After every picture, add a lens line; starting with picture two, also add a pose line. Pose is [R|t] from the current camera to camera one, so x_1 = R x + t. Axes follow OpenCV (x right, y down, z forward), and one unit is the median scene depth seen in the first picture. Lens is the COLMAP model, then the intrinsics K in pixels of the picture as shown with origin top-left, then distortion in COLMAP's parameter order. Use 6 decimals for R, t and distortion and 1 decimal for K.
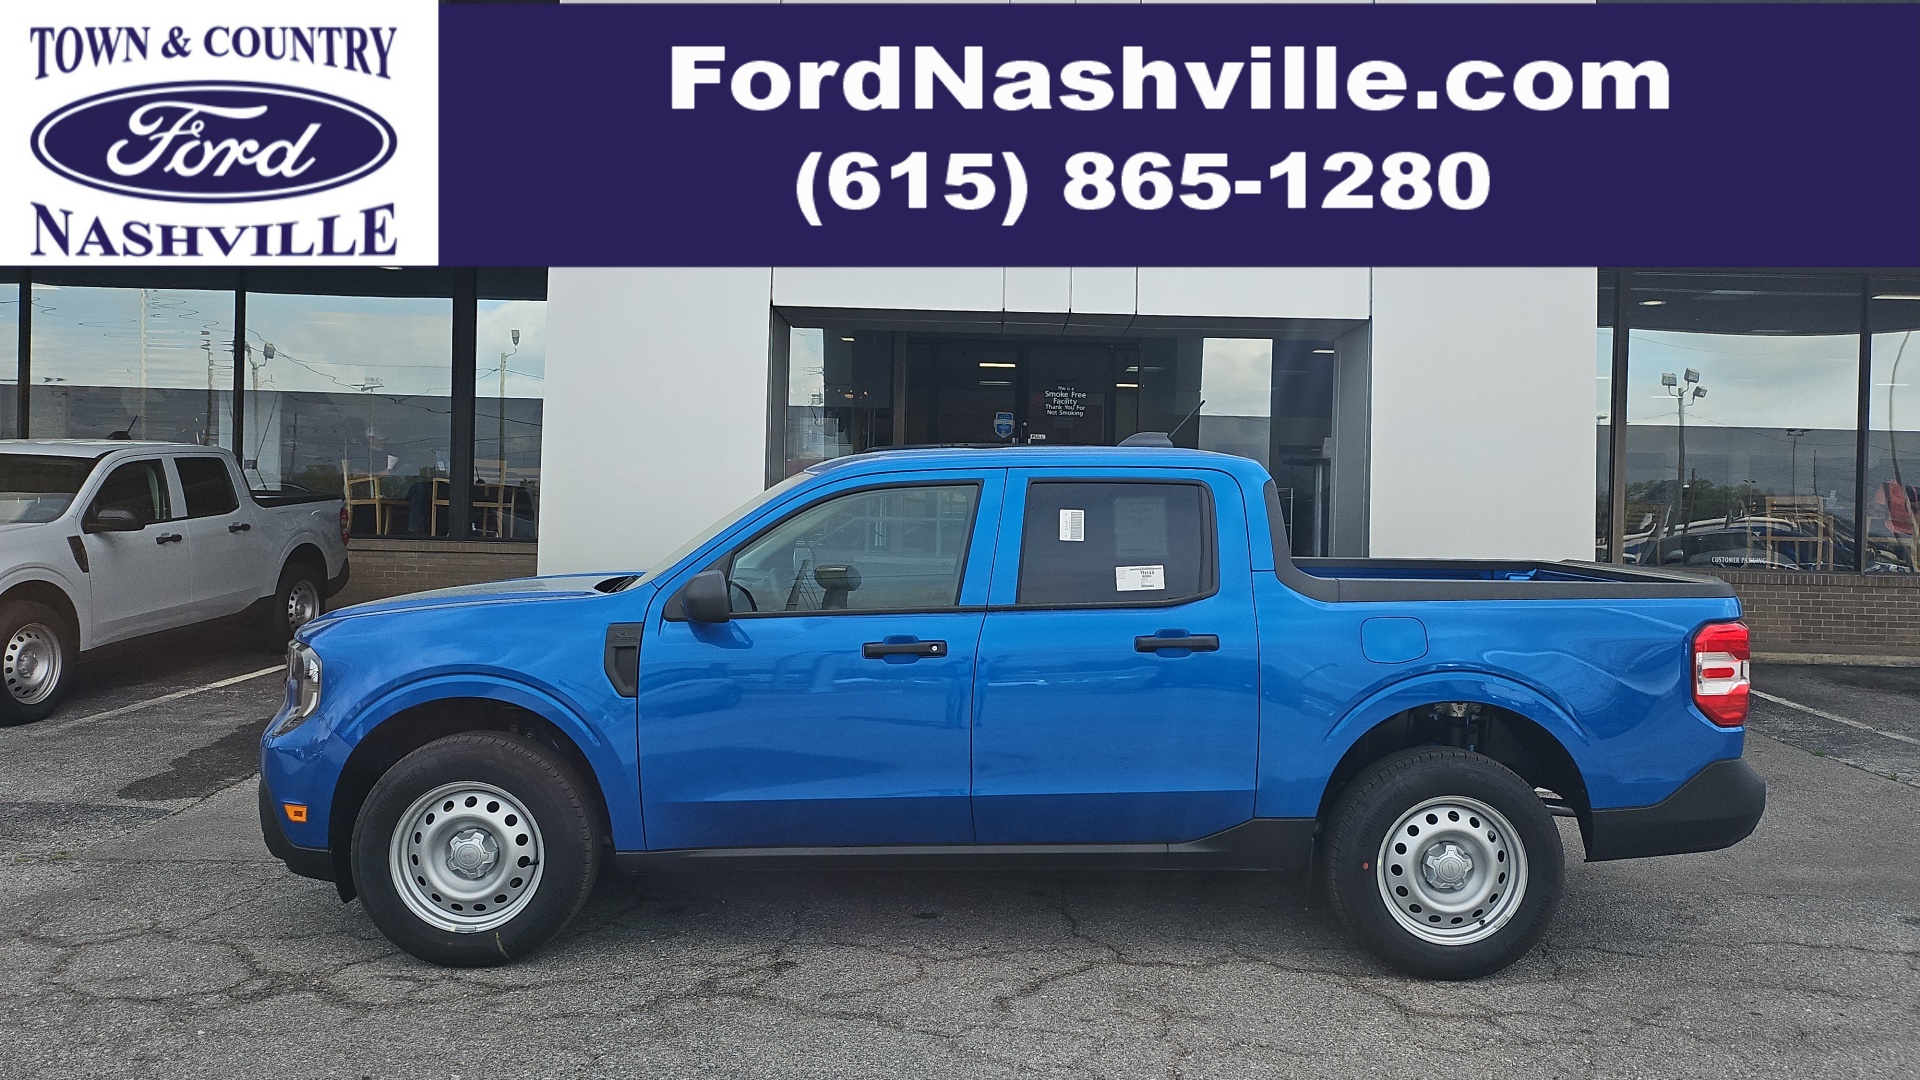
lens RADIAL K [[1344.4, 0, 967.9], [0, 1344.4, 544.0], [0, 0, 1]] dist [0.030960, -0.042297]
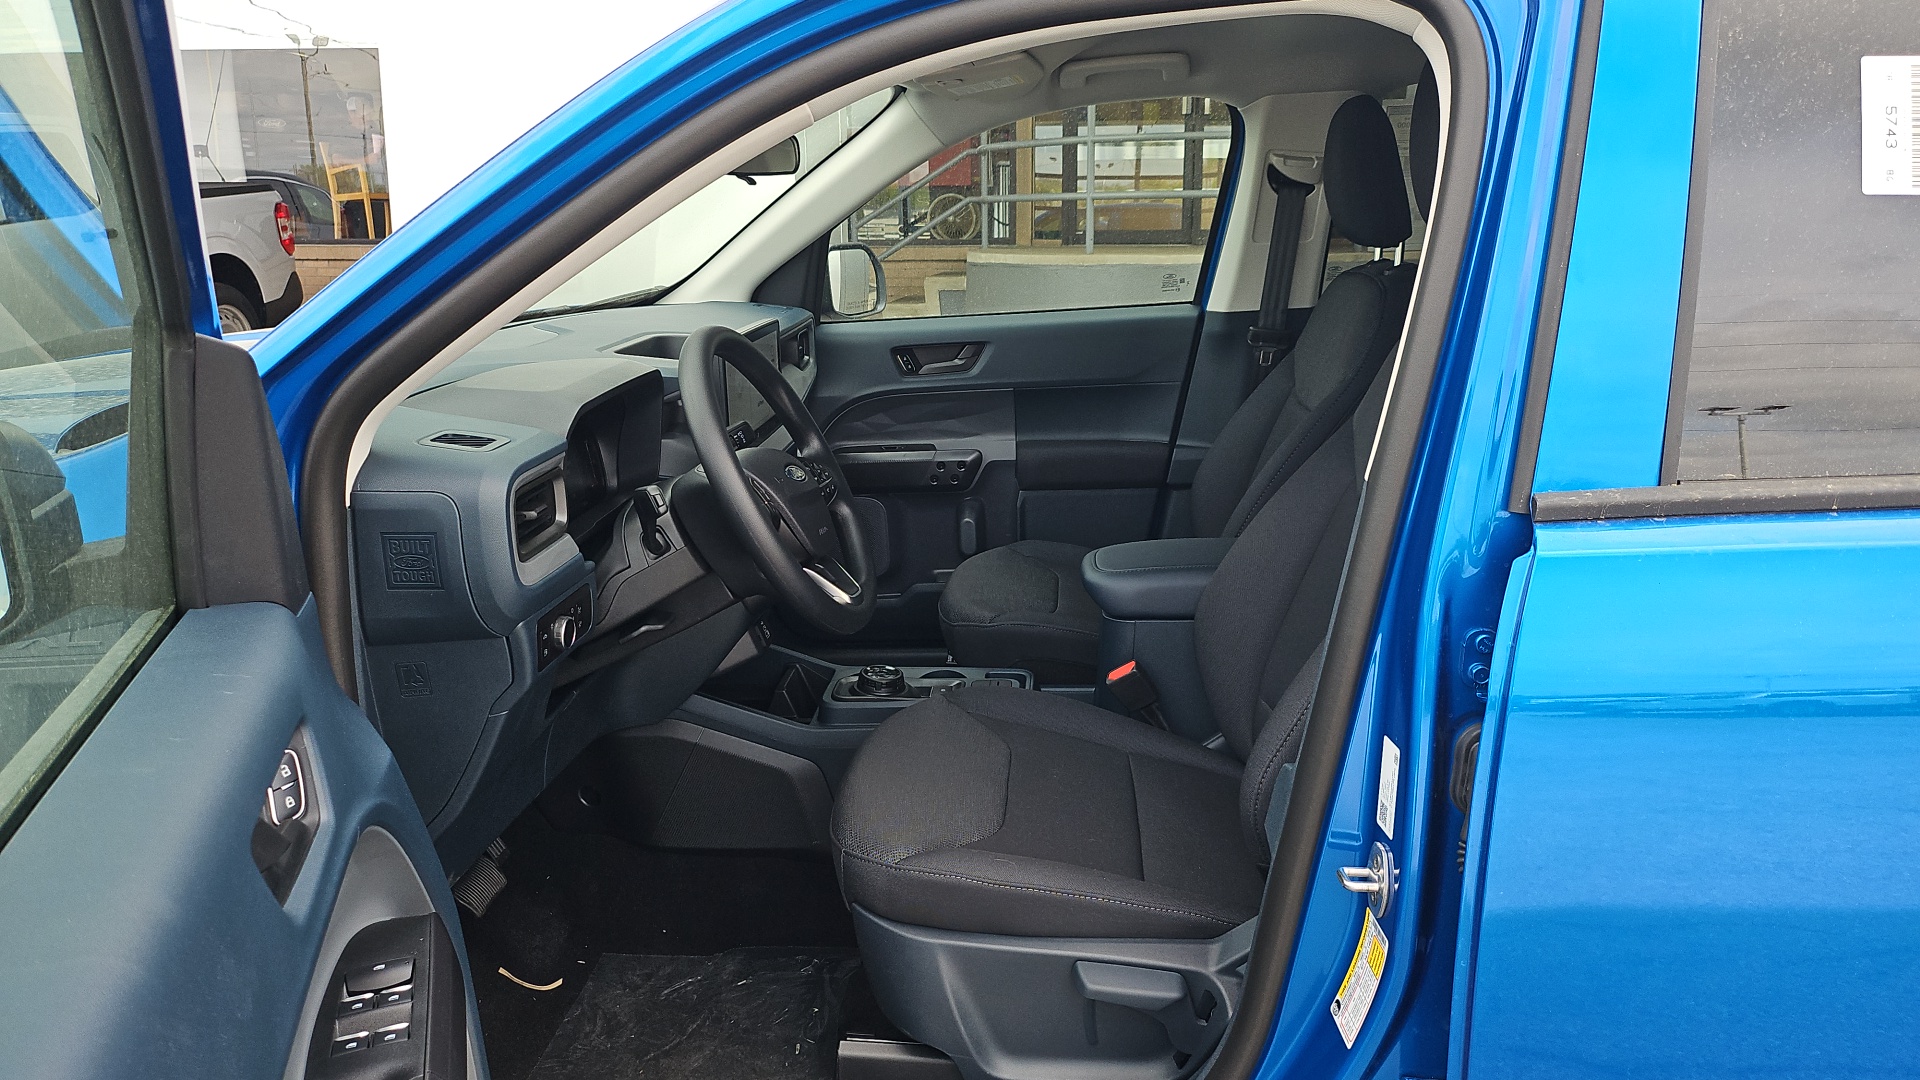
lens RADIAL K [[1344.4, 0, 958.2], [0, 1344.4, 548.1], [0, 0, 1]] dist [0.030960, -0.042297]
pose [[0.995393, -0.003609, -0.095810, -0.058934], [0.025243, 0.973901, 0.225564, 0.000070], [0.092496, -0.226943, 0.969506, 0.753184]]
